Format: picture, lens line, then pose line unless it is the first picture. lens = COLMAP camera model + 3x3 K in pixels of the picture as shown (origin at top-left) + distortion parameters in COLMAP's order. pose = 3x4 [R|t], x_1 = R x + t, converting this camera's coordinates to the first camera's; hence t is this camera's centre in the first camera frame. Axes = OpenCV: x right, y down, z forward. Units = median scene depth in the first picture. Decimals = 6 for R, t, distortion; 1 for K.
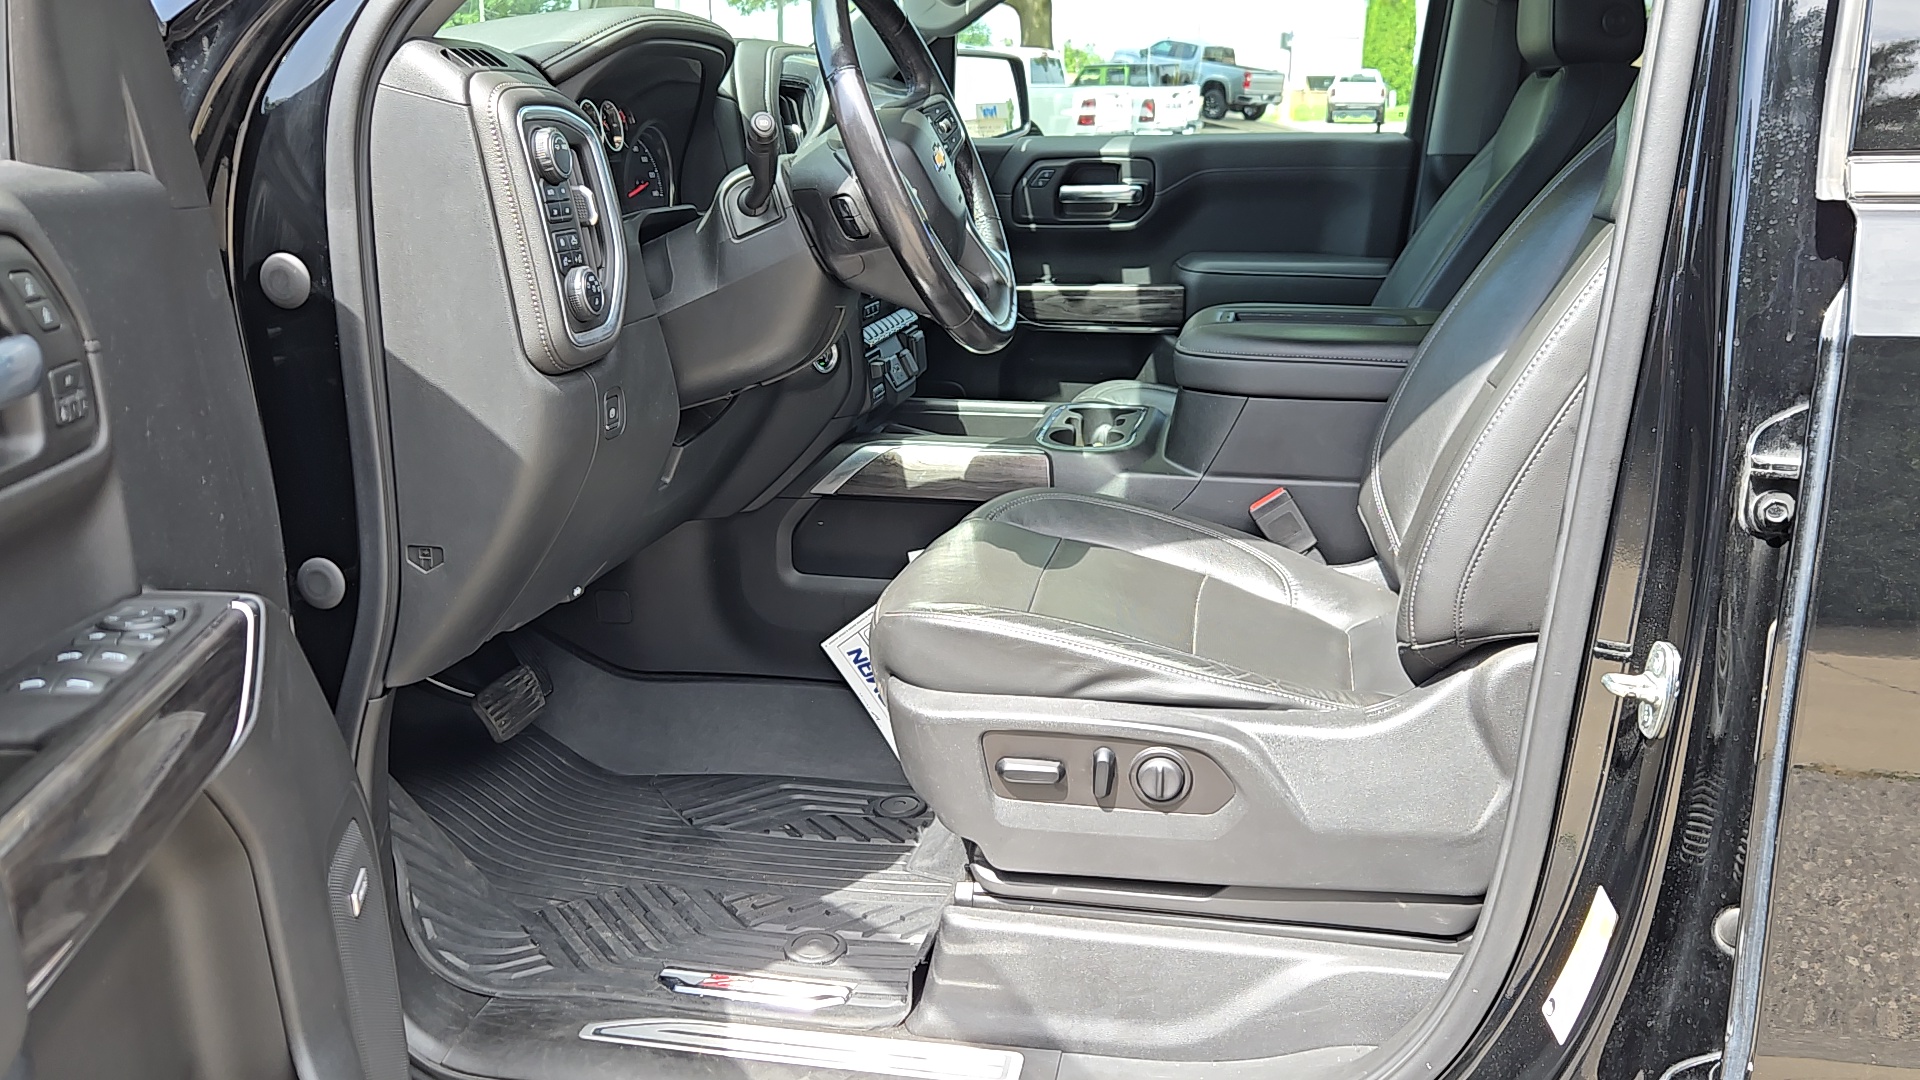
lens RADIAL K [[1638.6, 0, 958.3], [0, 1638.6, 547.6], [0, 0, 1]] dist [0.005953, -0.000969]
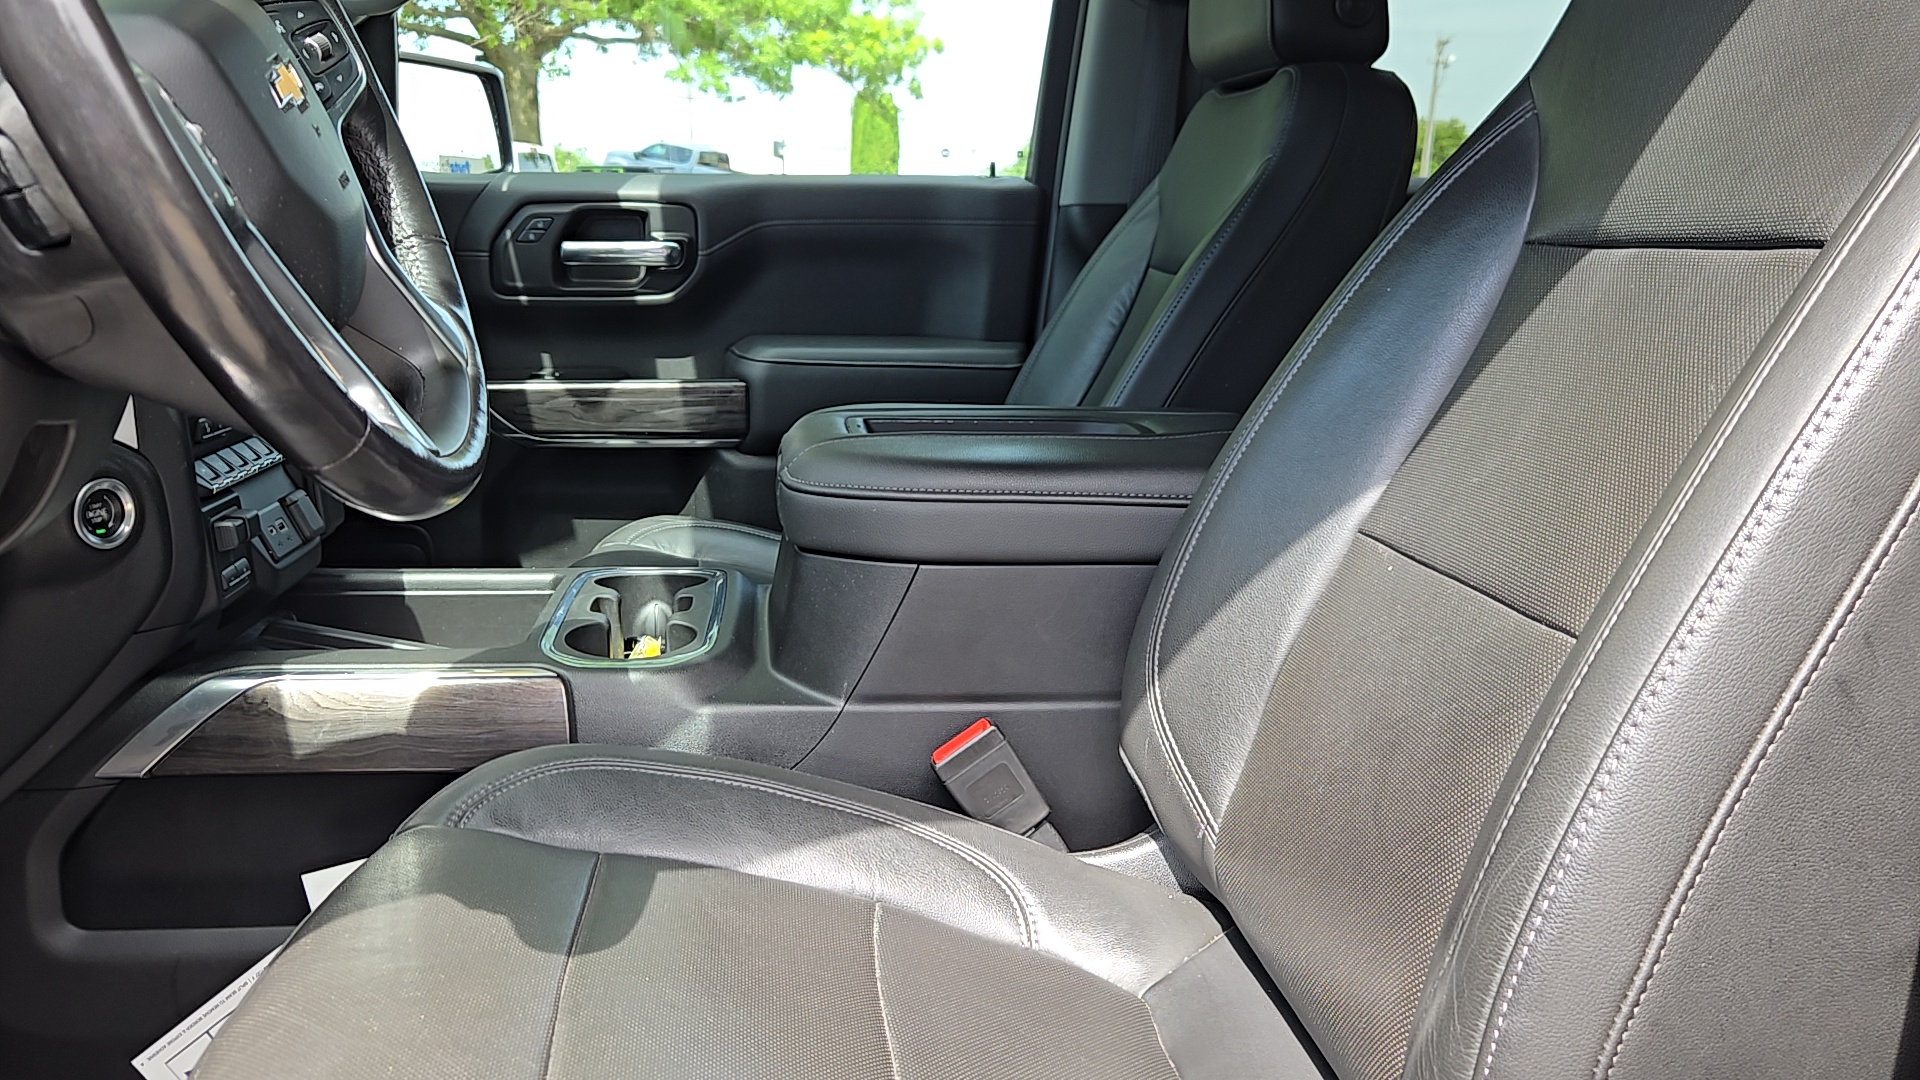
lens RADIAL K [[1601.8, 0, 957.0], [0, 1601.8, 532.5], [0, 0, 1]] dist [0.007321, -0.000027]
pose [[0.954312, -0.037608, 0.296437, 0.021586], [0.058002, 0.996493, -0.060304, -0.062106], [-0.293130, 0.074743, 0.953147, 0.417099]]
